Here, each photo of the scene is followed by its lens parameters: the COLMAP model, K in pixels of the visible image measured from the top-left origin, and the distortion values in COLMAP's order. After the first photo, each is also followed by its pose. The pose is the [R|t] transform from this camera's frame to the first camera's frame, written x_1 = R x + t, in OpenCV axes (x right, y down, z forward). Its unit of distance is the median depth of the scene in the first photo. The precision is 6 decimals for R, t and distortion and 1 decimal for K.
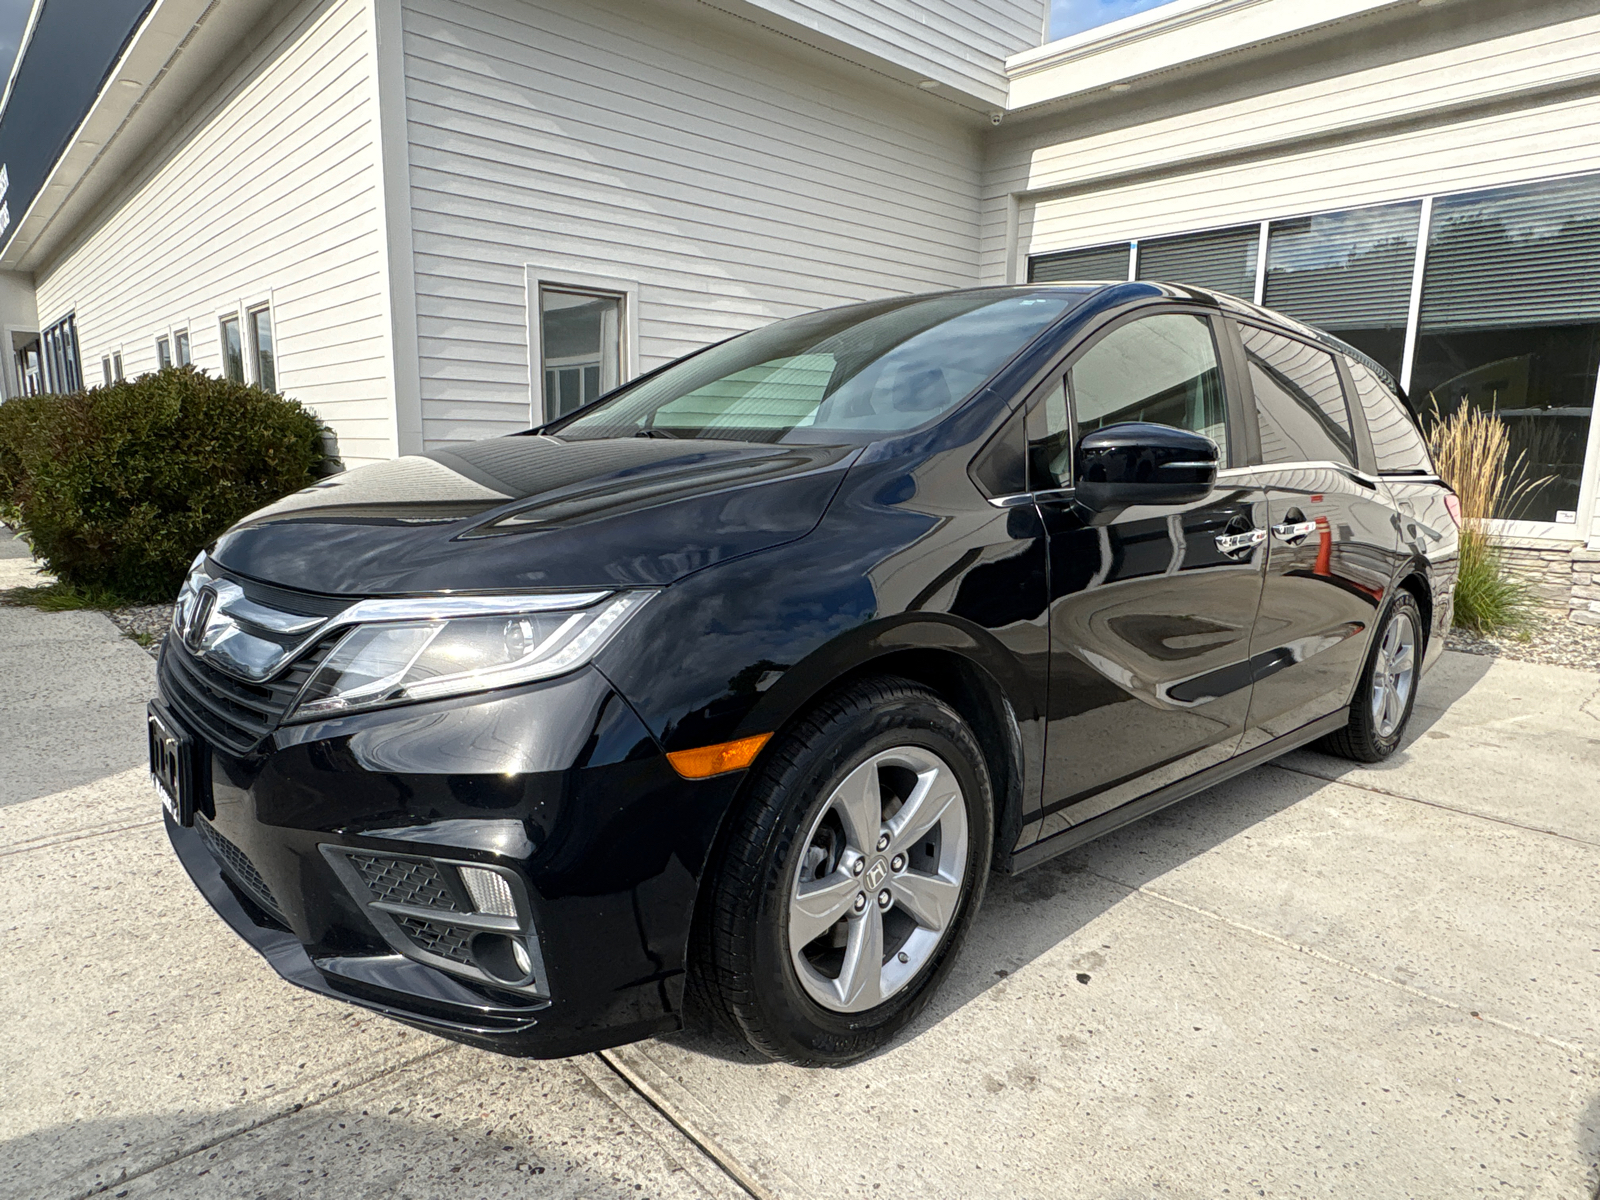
lens RADIAL K [[951.0, 0, 802.0], [0, 951.0, 614.7], [0, 0, 1]] dist [0.000244, 0.000734]
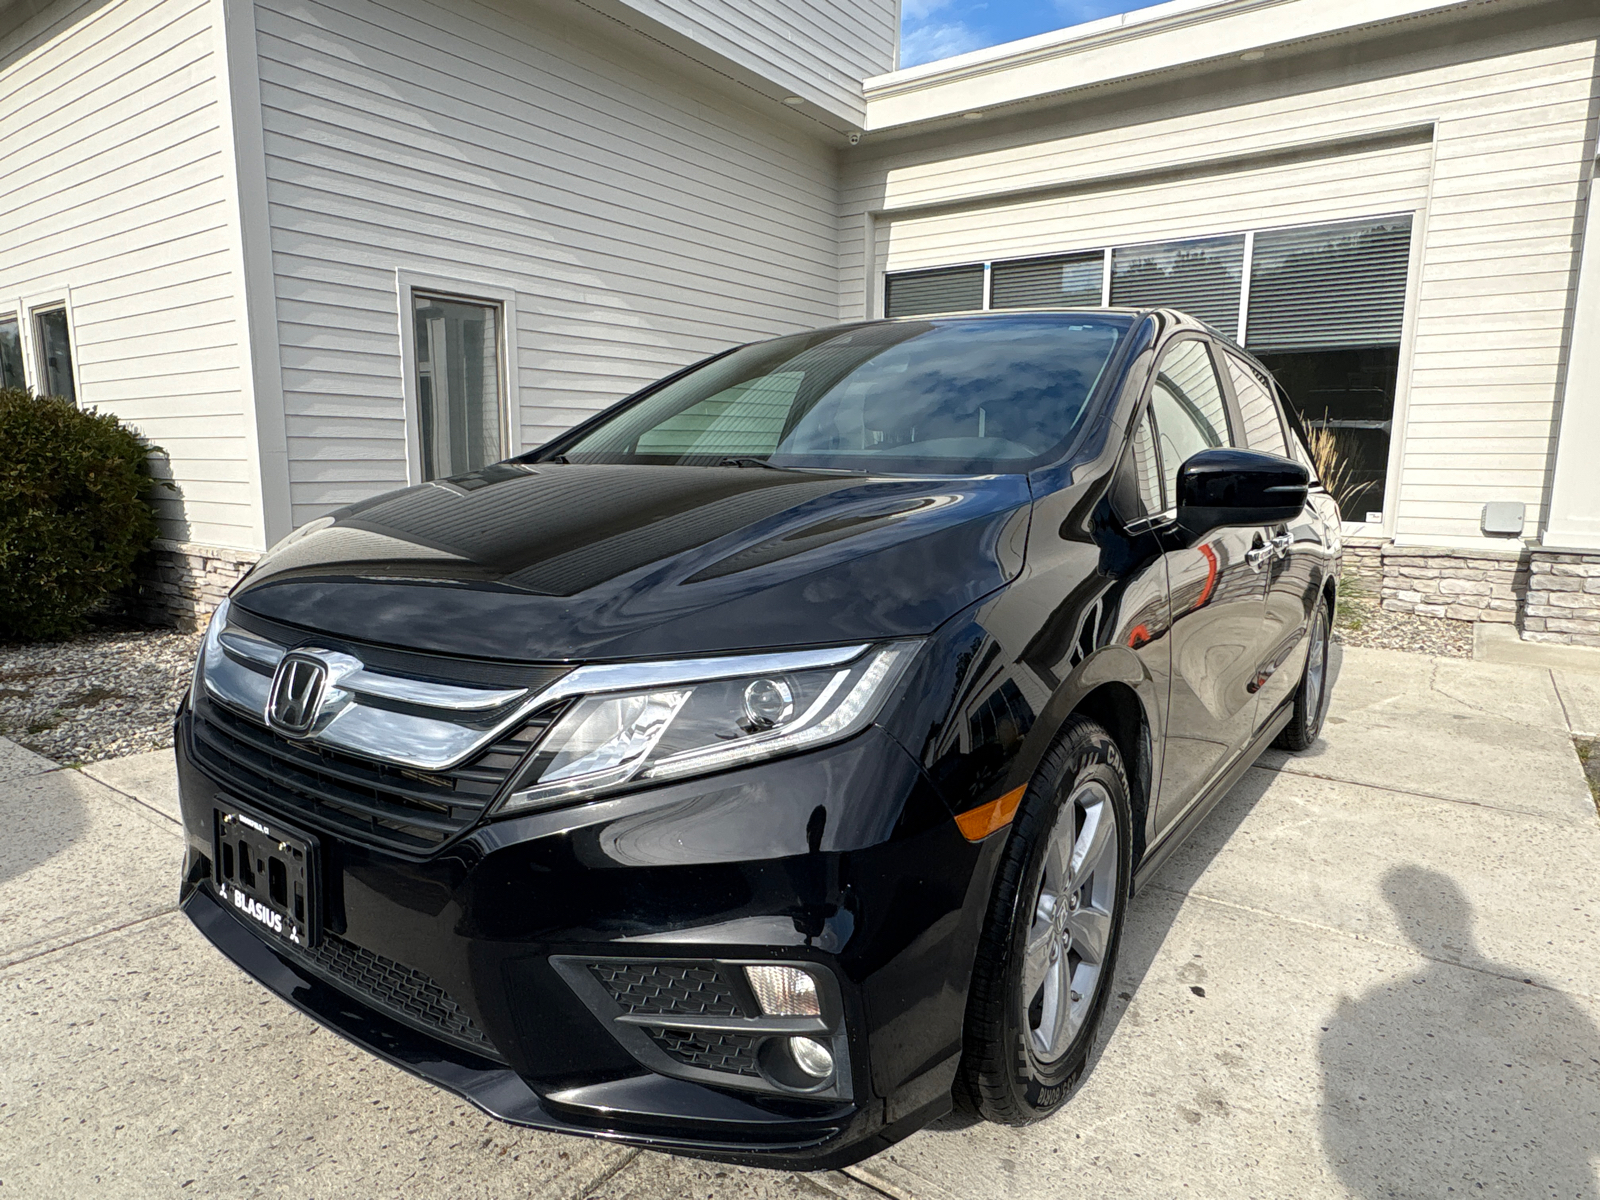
lens RADIAL K [[951.0, 0, 802.0], [0, 951.0, 614.7], [0, 0, 1]] dist [0.000244, 0.000734]
pose [[0.978999, -0.042584, 0.199365, -0.115536], [0.044564, 0.998992, -0.005452, -0.013062], [-0.198932, 0.014222, 0.979910, 0.029884]]
